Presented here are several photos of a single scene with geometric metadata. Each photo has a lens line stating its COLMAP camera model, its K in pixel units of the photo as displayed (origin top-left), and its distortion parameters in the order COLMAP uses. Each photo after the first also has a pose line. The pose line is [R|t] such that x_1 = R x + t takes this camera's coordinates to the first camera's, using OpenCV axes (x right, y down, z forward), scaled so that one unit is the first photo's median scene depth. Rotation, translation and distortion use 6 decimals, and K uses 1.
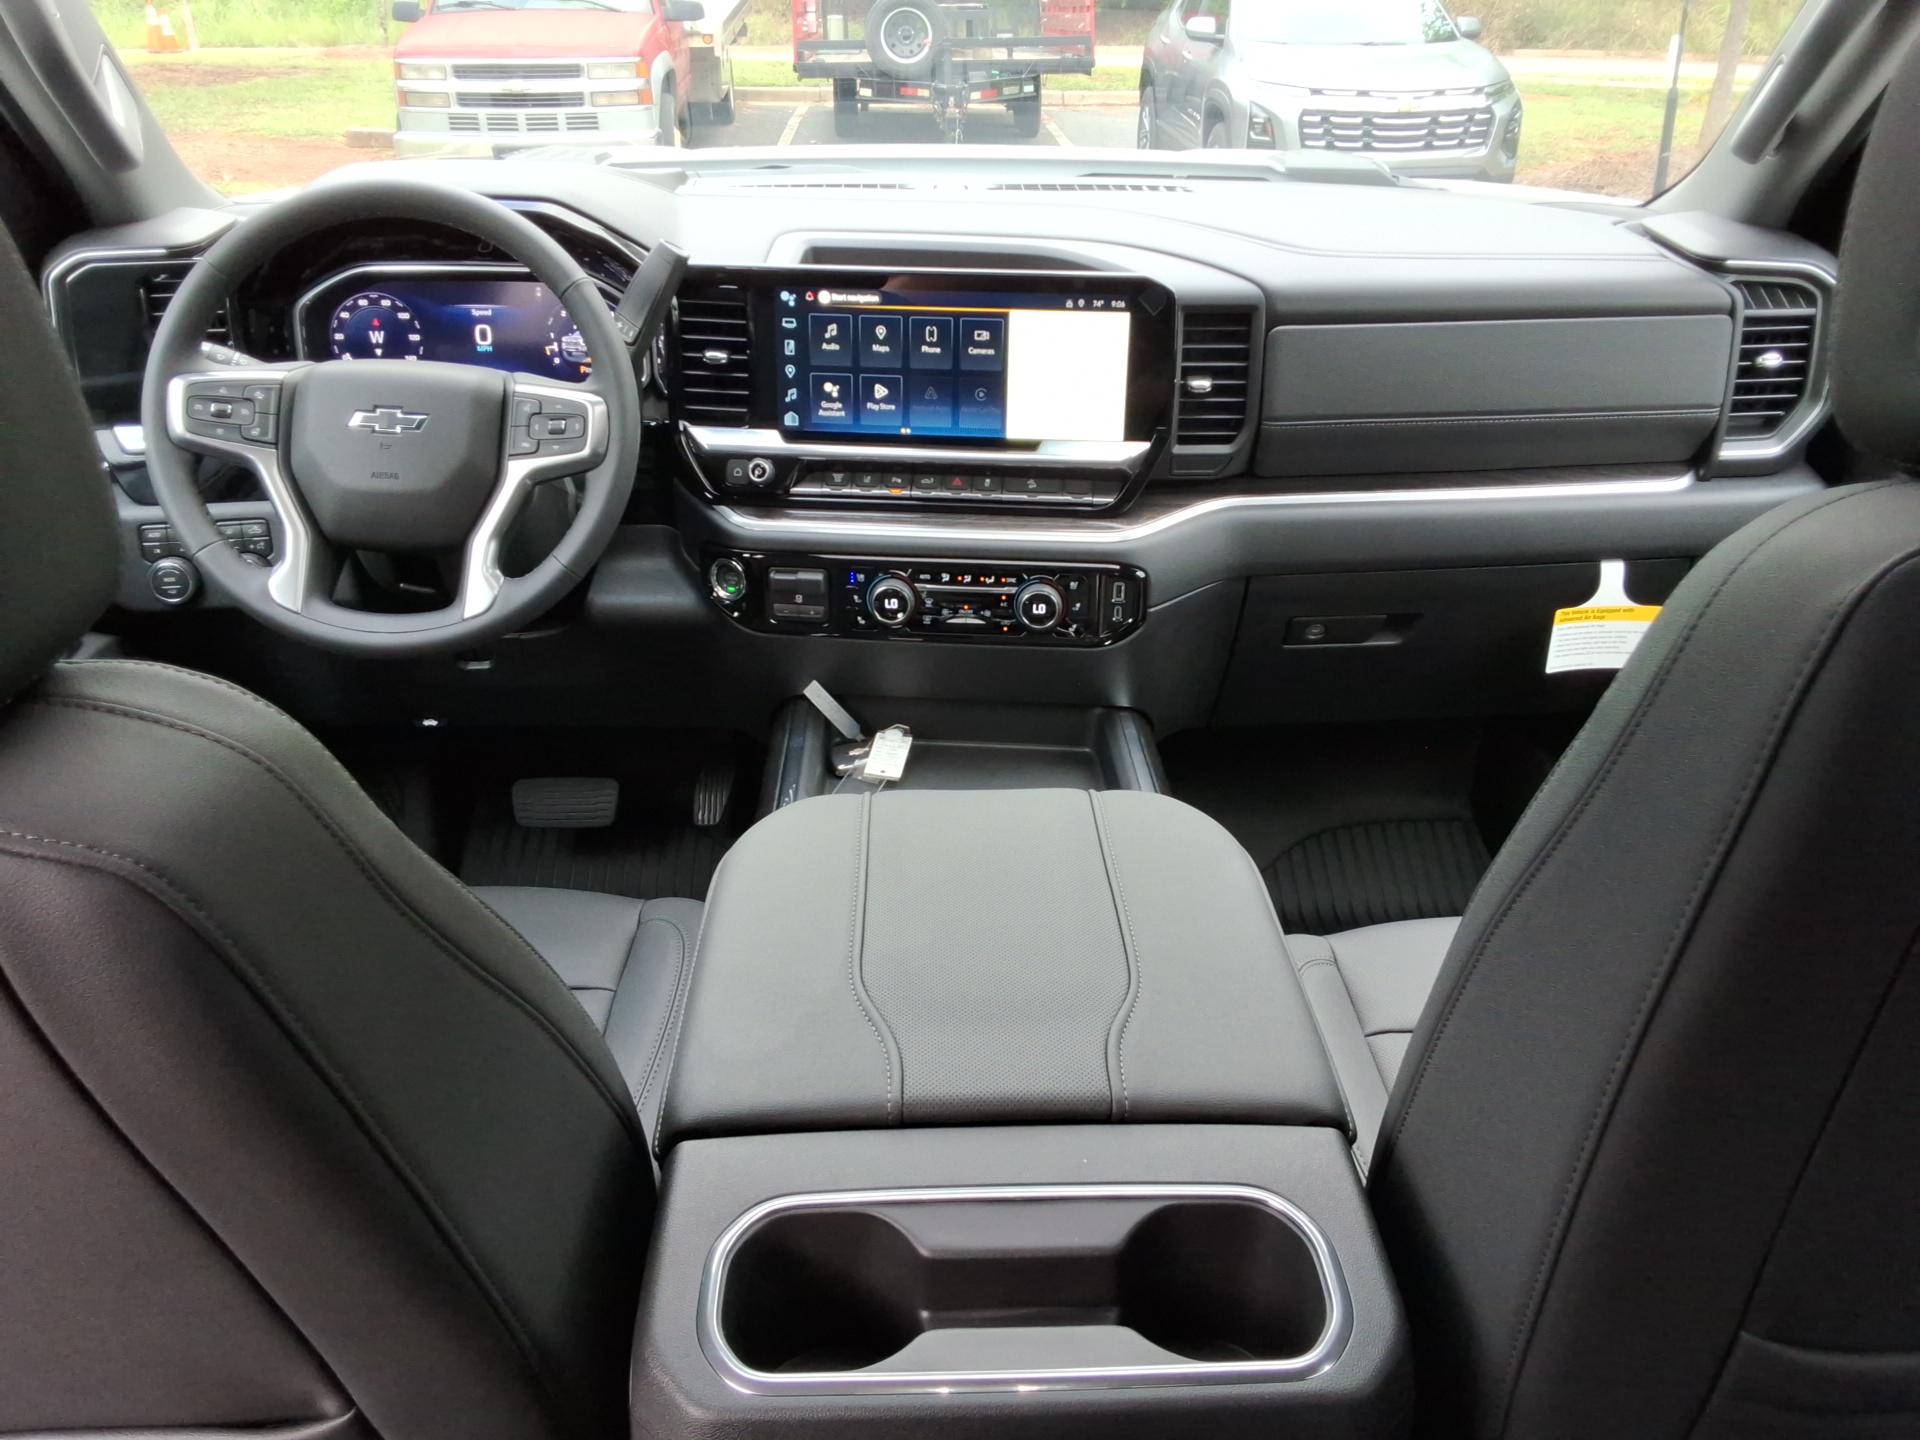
lens RADIAL K [[1540.5, 0, 980.3], [0, 1540.5, 730.7], [0, 0, 1]] dist [0.113930, -0.174353]
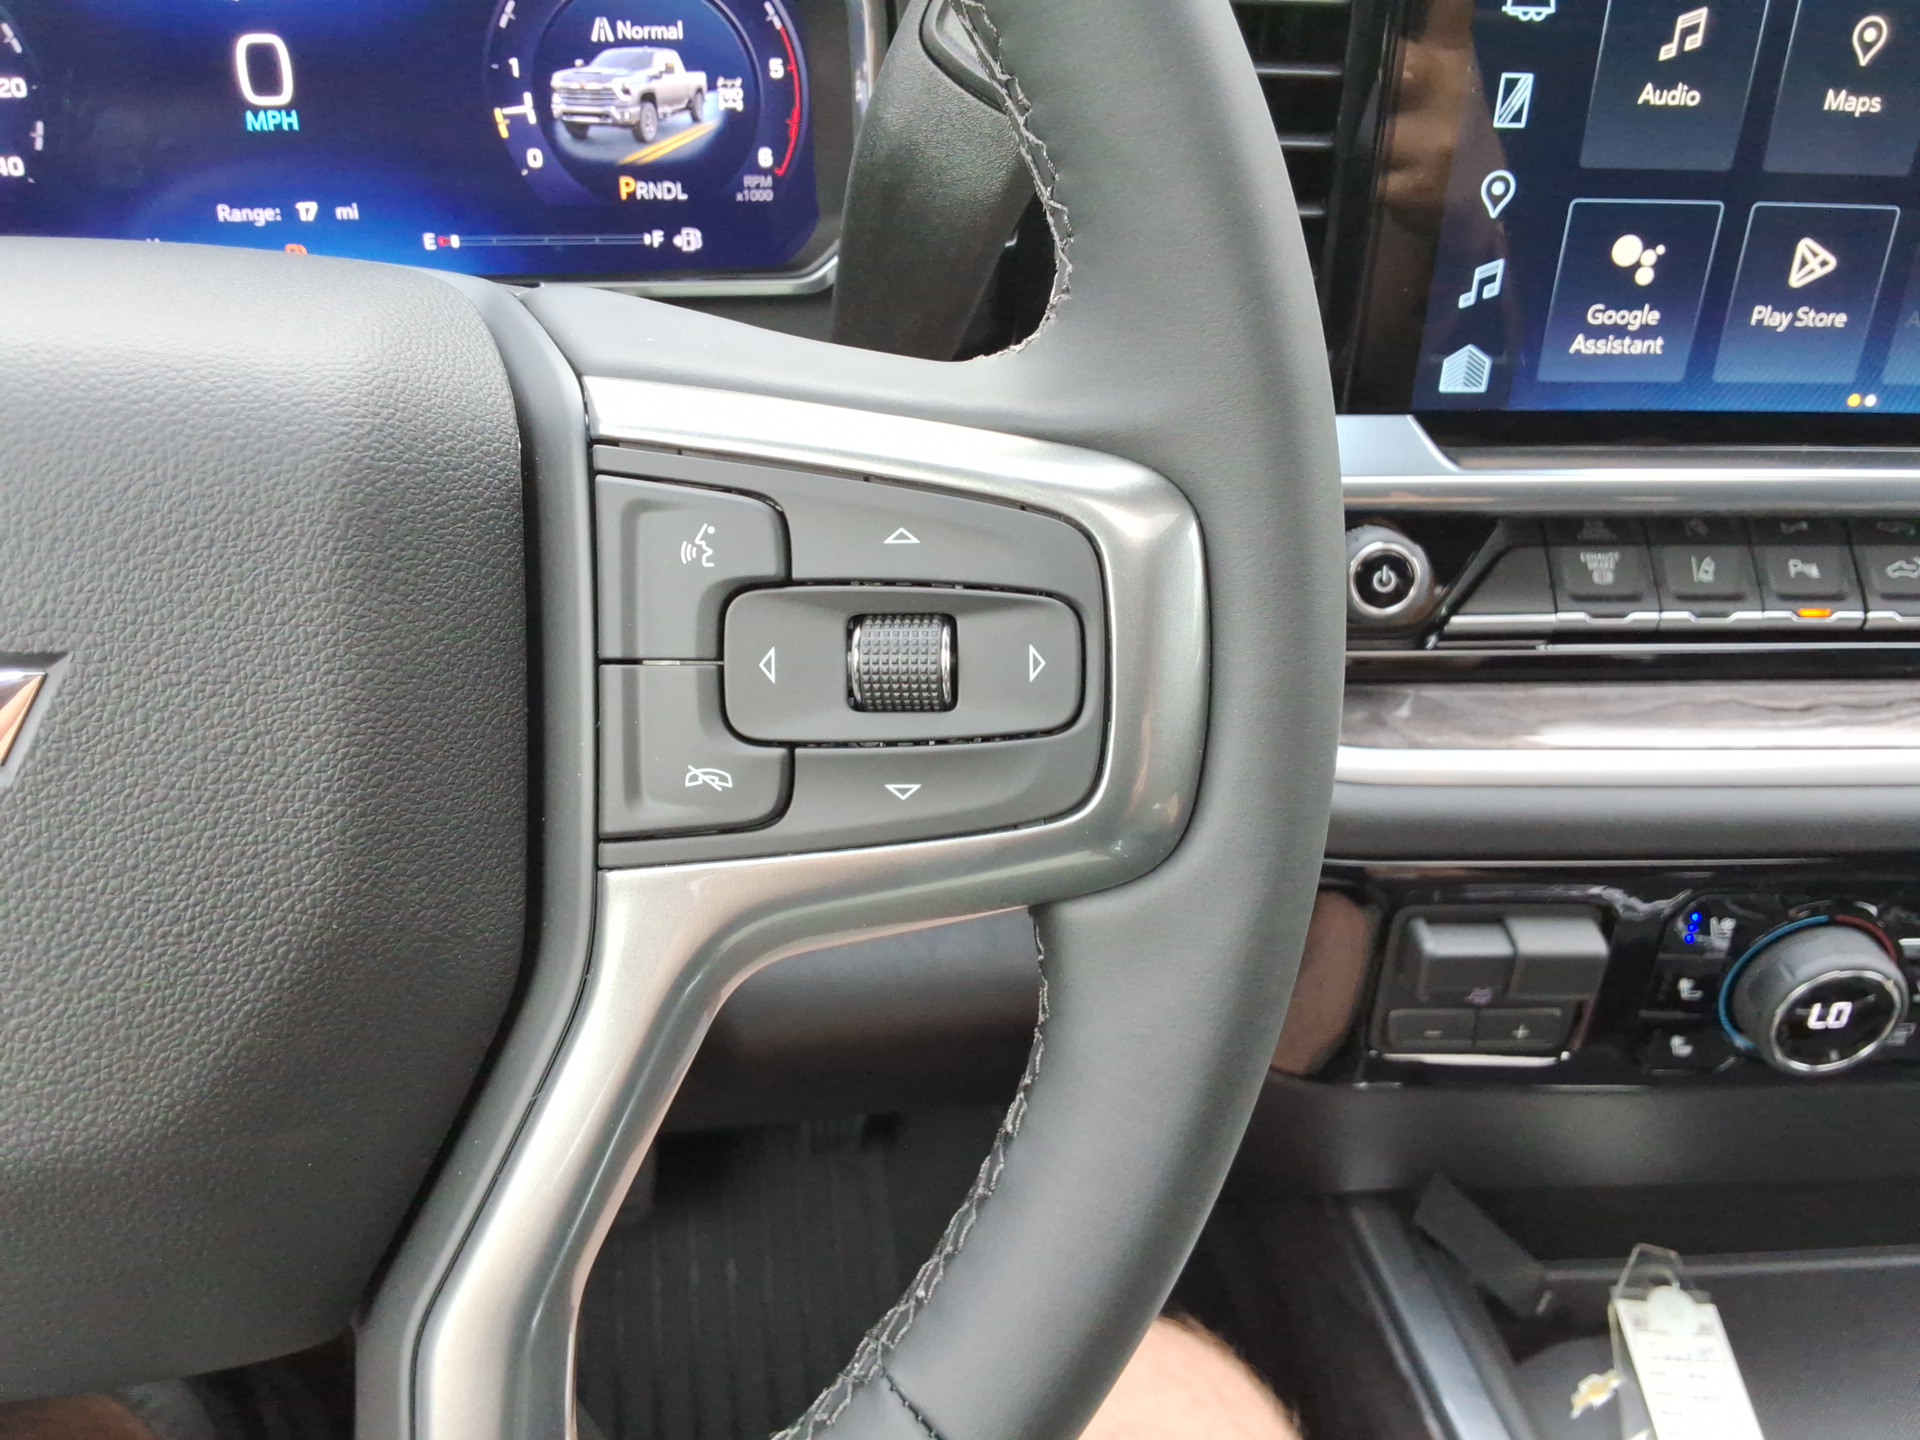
lens RADIAL K [[1540.5, 0, 969.2], [0, 1540.5, 723.2], [0, 0, 1]] dist [0.113930, -0.174353]
pose [[0.990459, -0.060058, 0.124035, -0.248951], [0.040732, 0.987410, 0.152847, -0.186328], [-0.131653, -0.146336, 0.980435, 0.733638]]
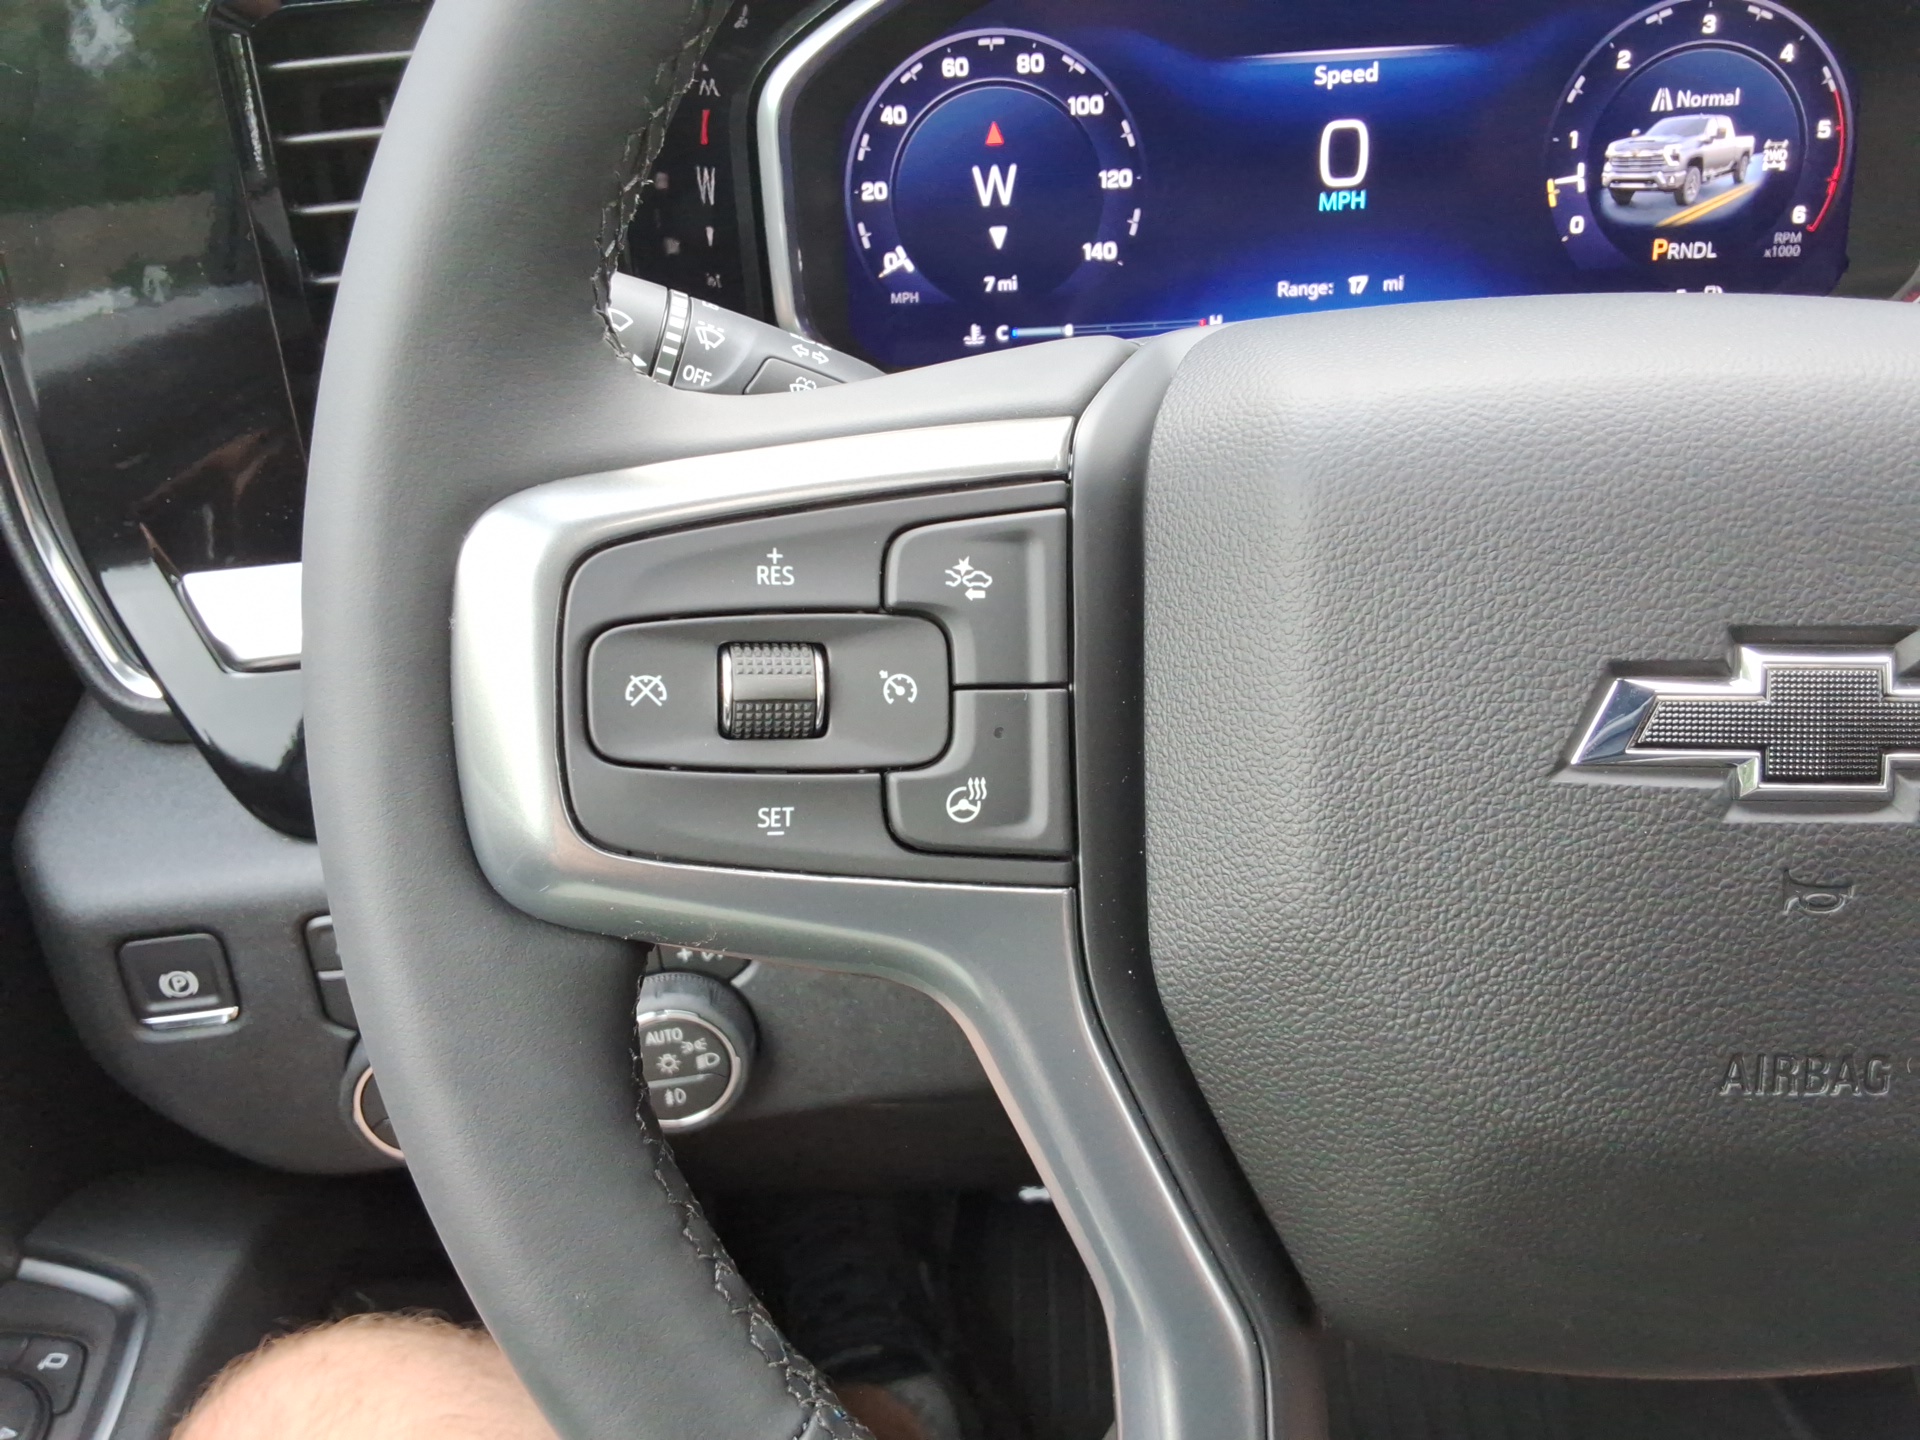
lens RADIAL K [[1540.5, 0, 973.8], [0, 1540.5, 721.7], [0, 0, 1]] dist [0.113930, -0.174353]
pose [[0.996944, -0.029297, -0.072422, -0.390435], [0.036414, 0.994422, 0.098989, -0.187527], [0.069118, -0.101324, 0.992450, 0.725638]]
